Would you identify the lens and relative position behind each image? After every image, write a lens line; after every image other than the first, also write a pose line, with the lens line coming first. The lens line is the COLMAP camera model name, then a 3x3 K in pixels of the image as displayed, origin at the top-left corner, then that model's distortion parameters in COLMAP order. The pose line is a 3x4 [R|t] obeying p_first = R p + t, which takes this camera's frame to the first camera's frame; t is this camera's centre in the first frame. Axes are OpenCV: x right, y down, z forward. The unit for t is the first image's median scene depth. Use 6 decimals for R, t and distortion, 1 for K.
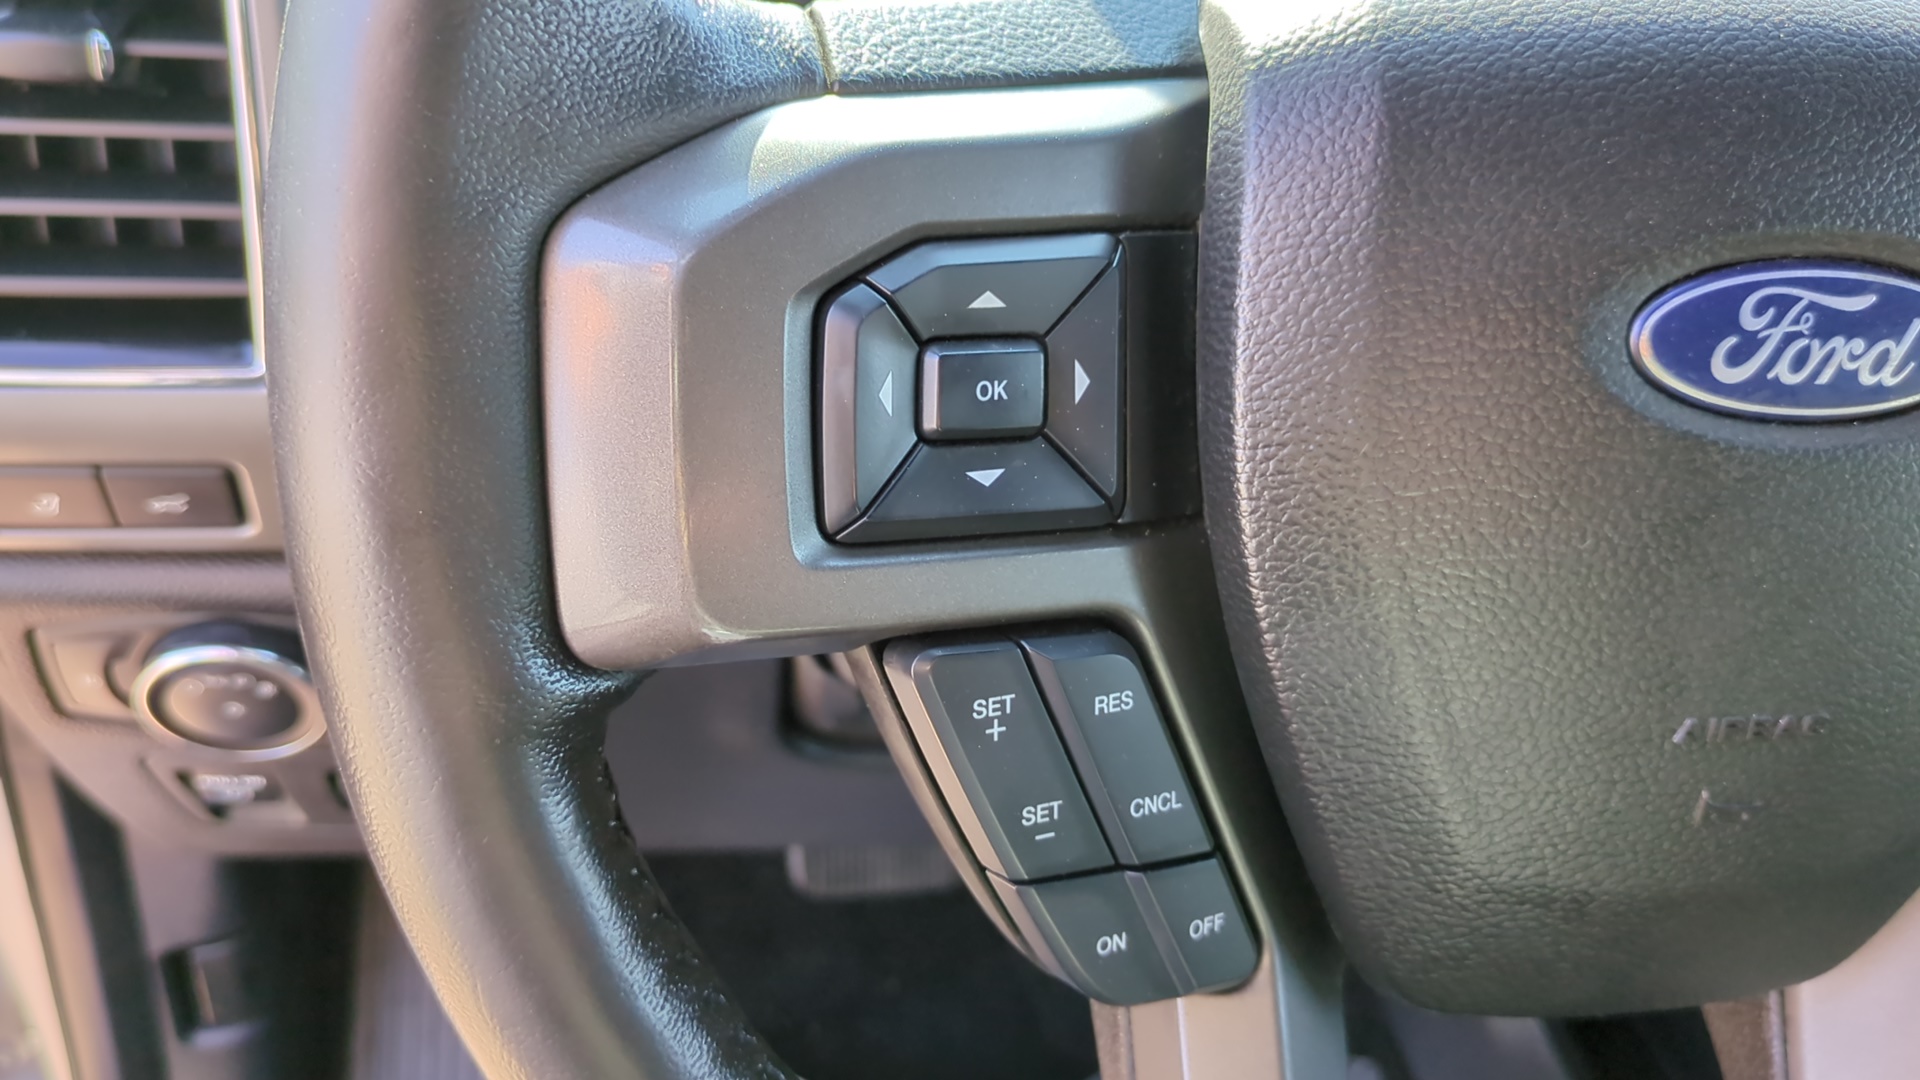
lens RADIAL K [[1638.0, 0, 979.9], [0, 1638.0, 537.2], [0, 0, 1]] dist [0.073249, -0.081216]
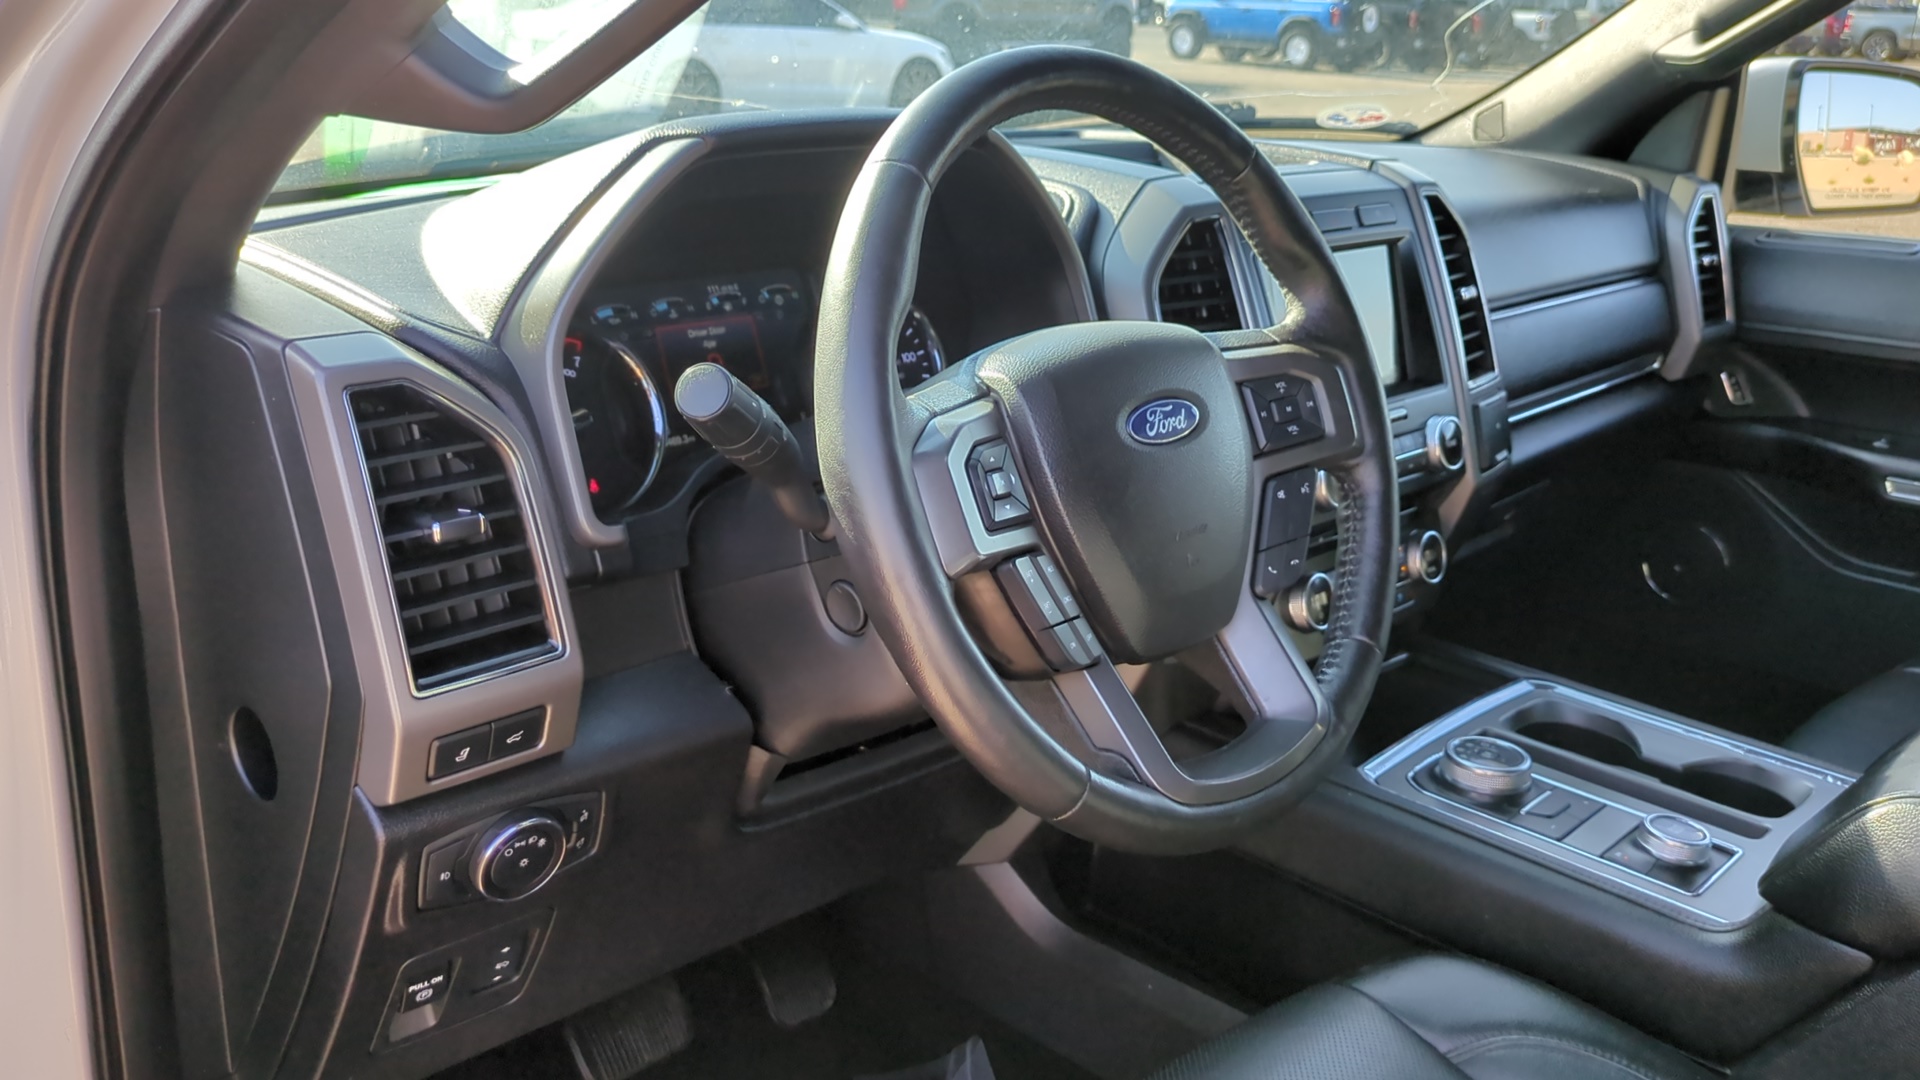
lens RADIAL K [[1638.0, 0, 979.9], [0, 1638.0, 537.2], [0, 0, 1]] dist [0.073249, -0.081216]
pose [[0.806795, -0.270801, 0.525118, -1.771335], [0.395491, 0.907817, -0.139478, 0.453442], [-0.438941, 0.320210, 0.839522, -1.745313]]
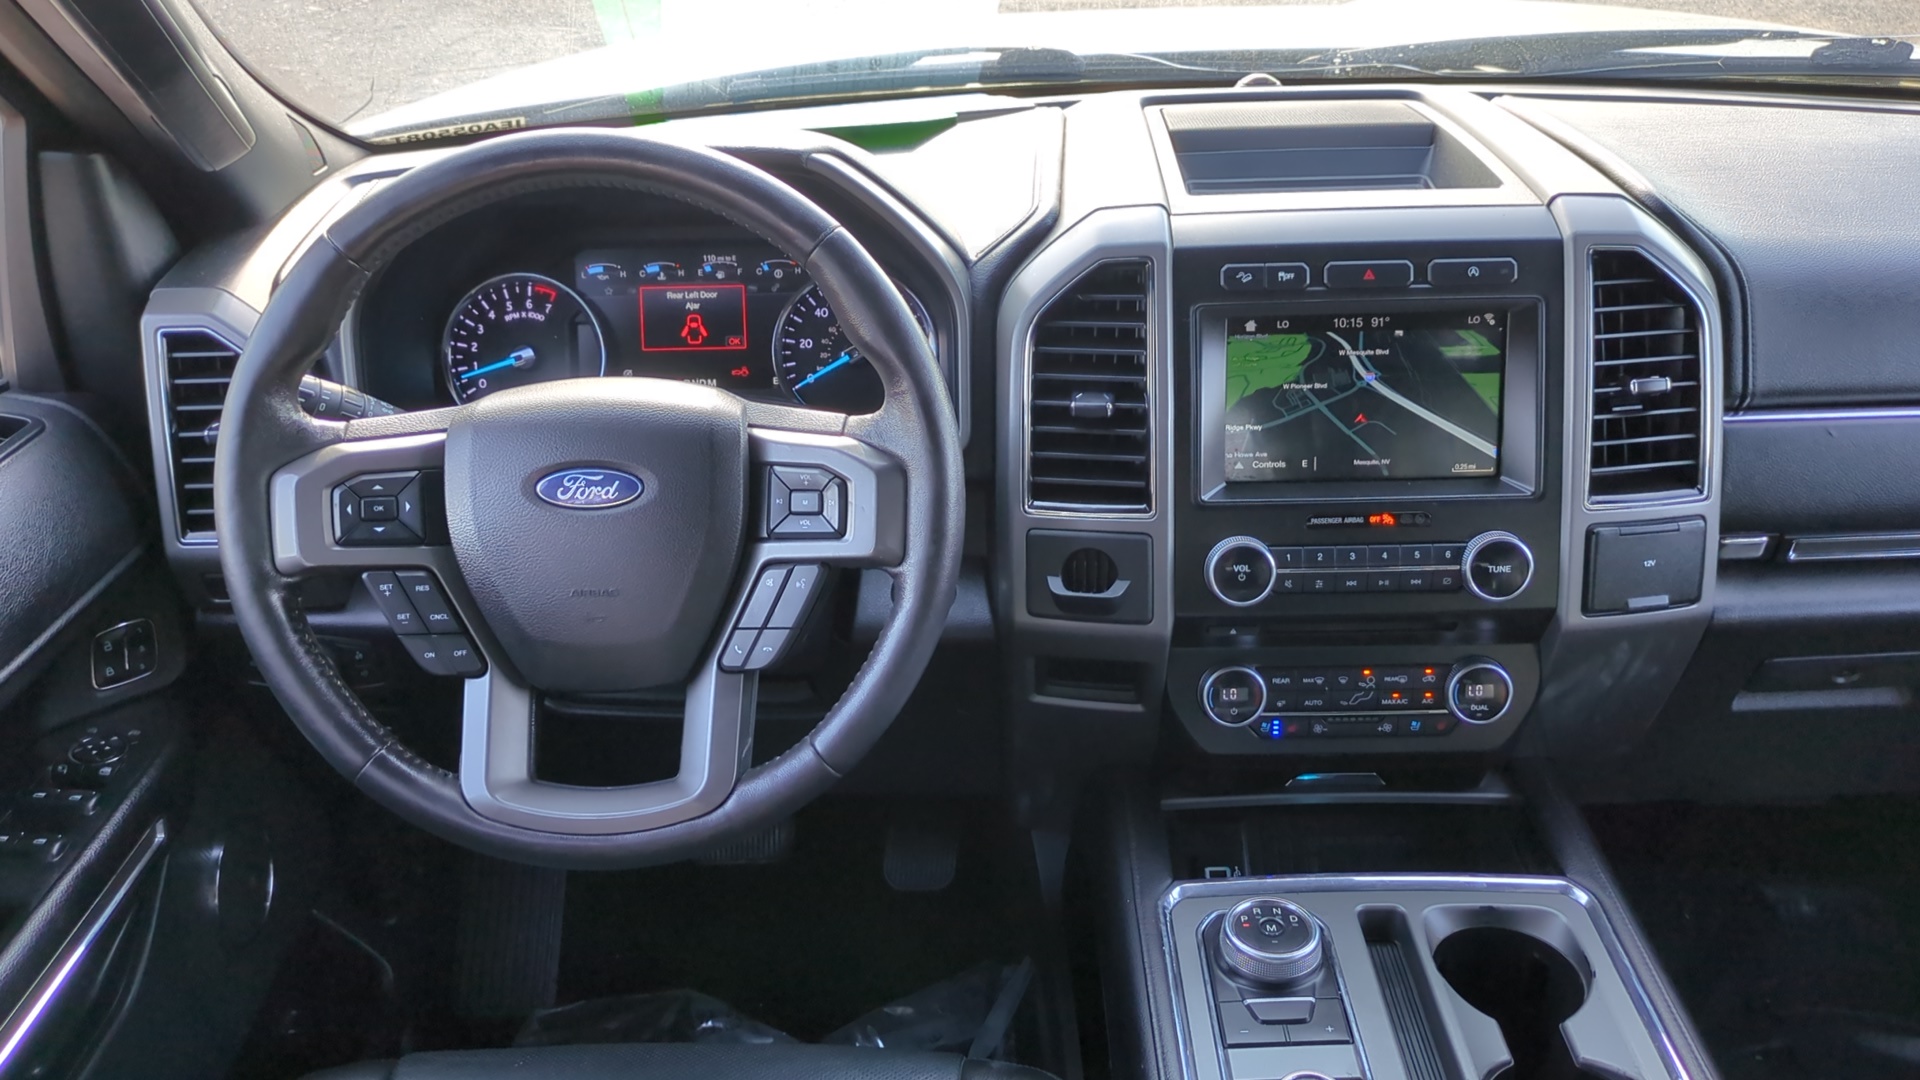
lens RADIAL K [[1629.6, 0, 980.8], [0, 1629.6, 523.2], [0, 0, 1]] dist [0.064920, -0.107017]
pose [[0.974893, -0.052513, -0.216392, 2.263620], [0.014951, 0.985038, -0.171688, 0.647851], [0.222170, 0.164143, 0.961092, -2.521213]]
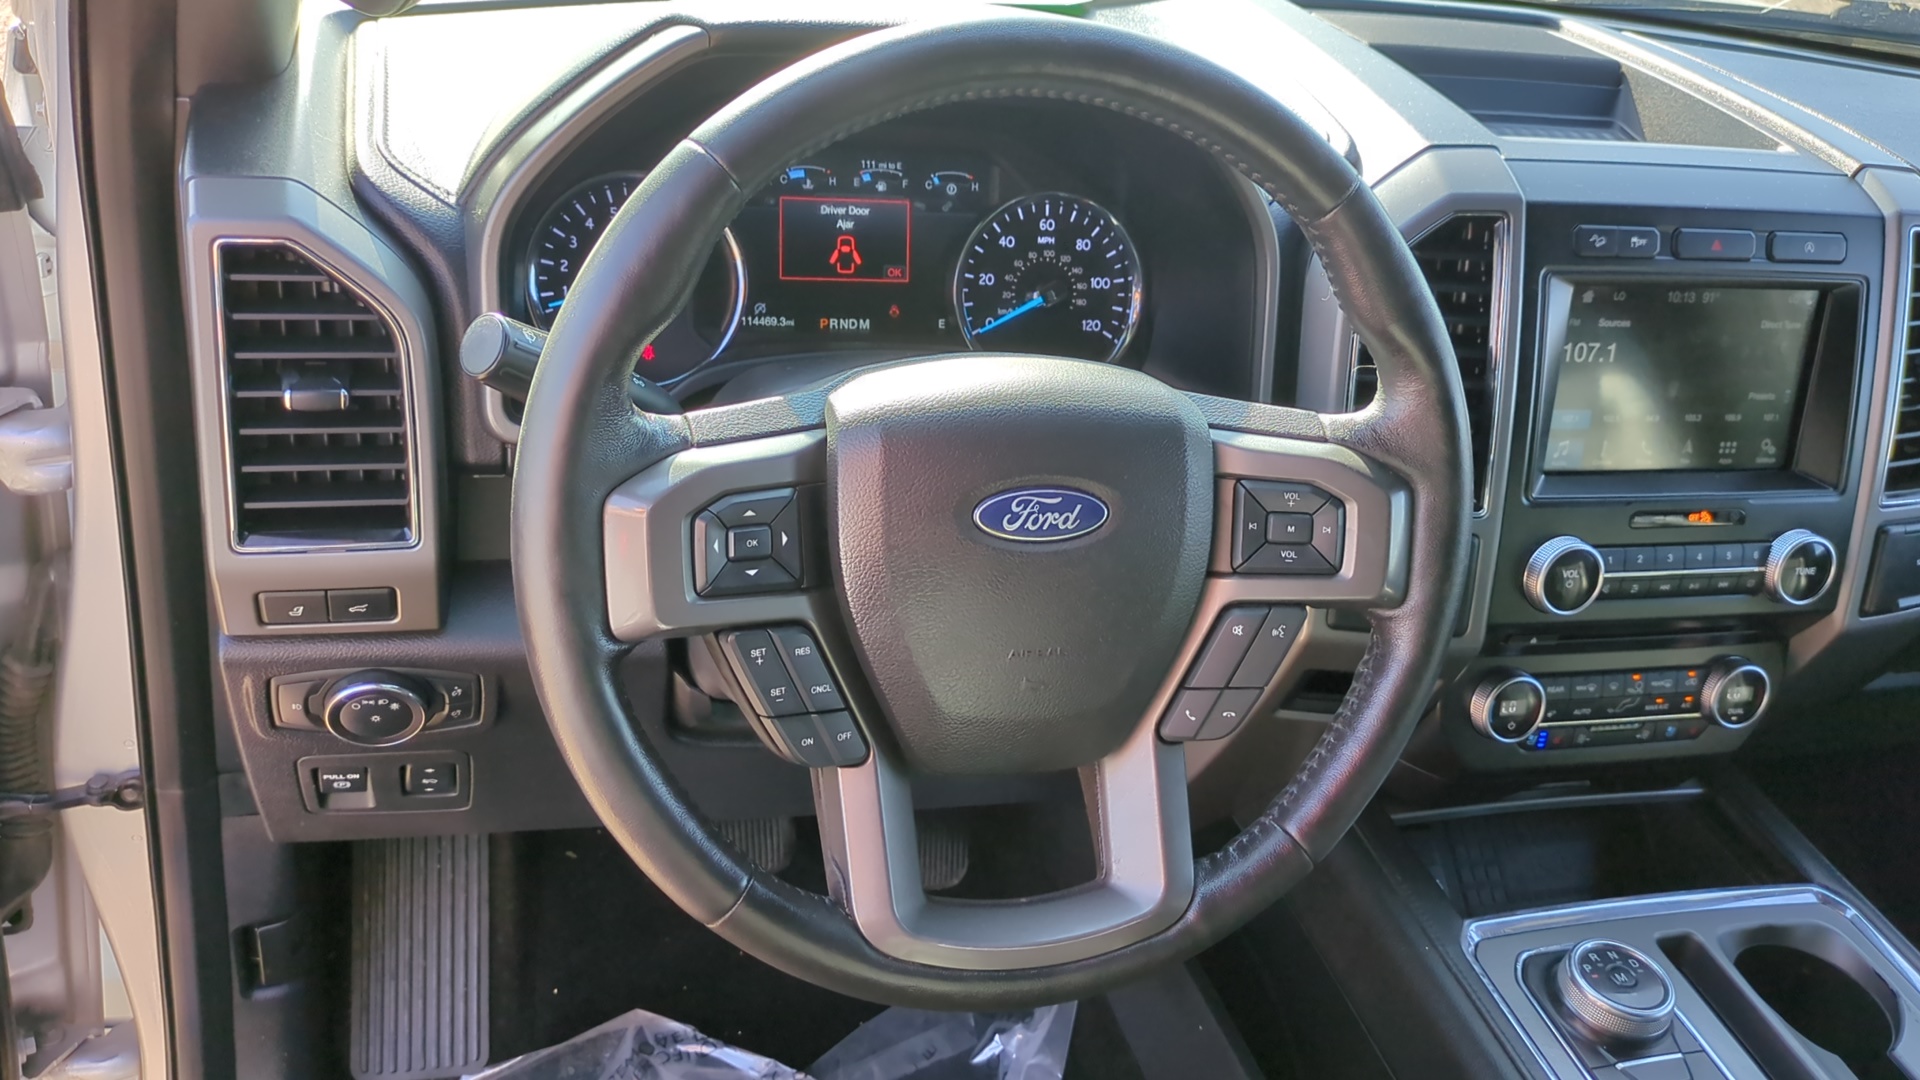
lens RADIAL K [[1629.6, 0, 980.8], [0, 1629.6, 523.2], [0, 0, 1]] dist [0.064920, -0.107017]
pose [[0.994951, -0.038248, 0.092790, 0.135467], [0.045447, 0.996014, -0.076756, 0.111832], [-0.089484, 0.080586, 0.992723, -1.832162]]
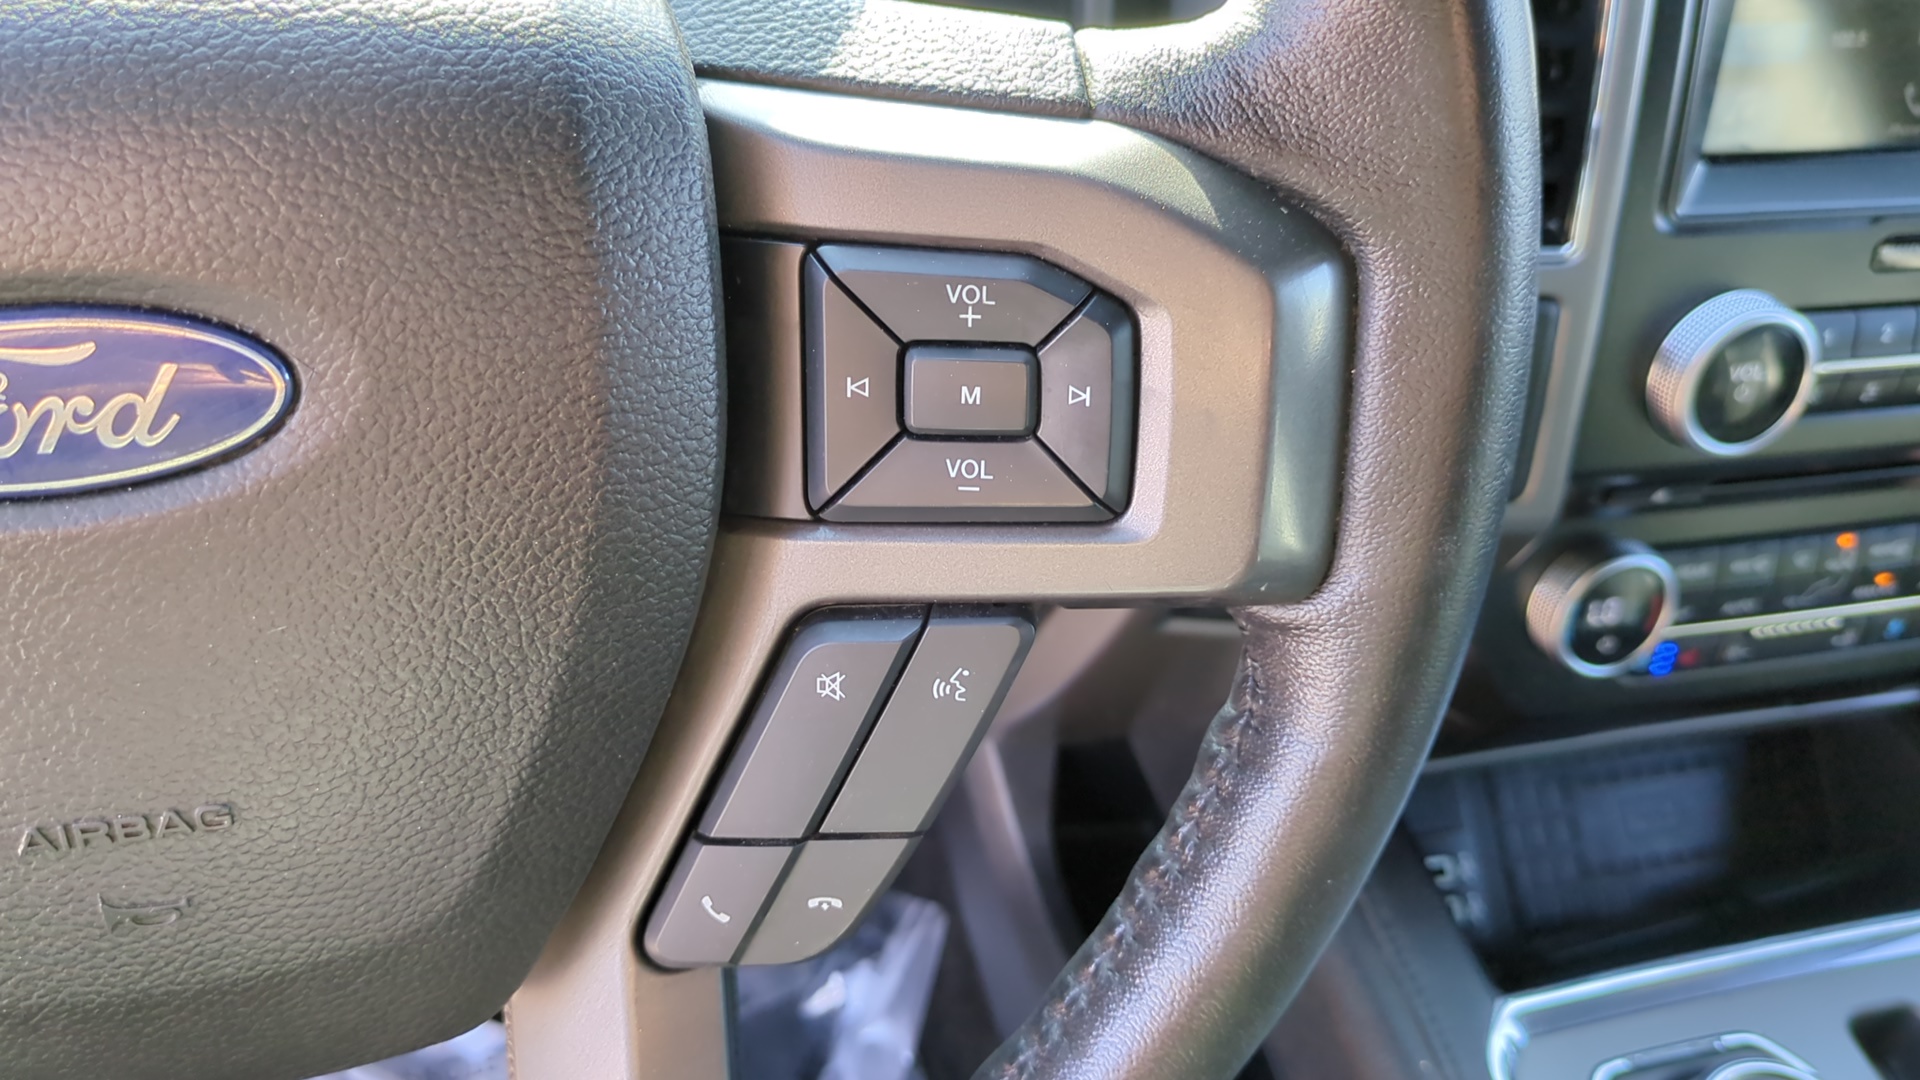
lens RADIAL K [[1679.9, 0, 991.7], [0, 1679.9, 540.0], [0, 0, 1]] dist [0.004447, -0.001398]
pose [[0.996446, -0.069929, 0.046960, 0.955842], [0.063296, 0.989449, 0.130327, -0.130988], [-0.055578, -0.126891, 0.990358, 0.124145]]
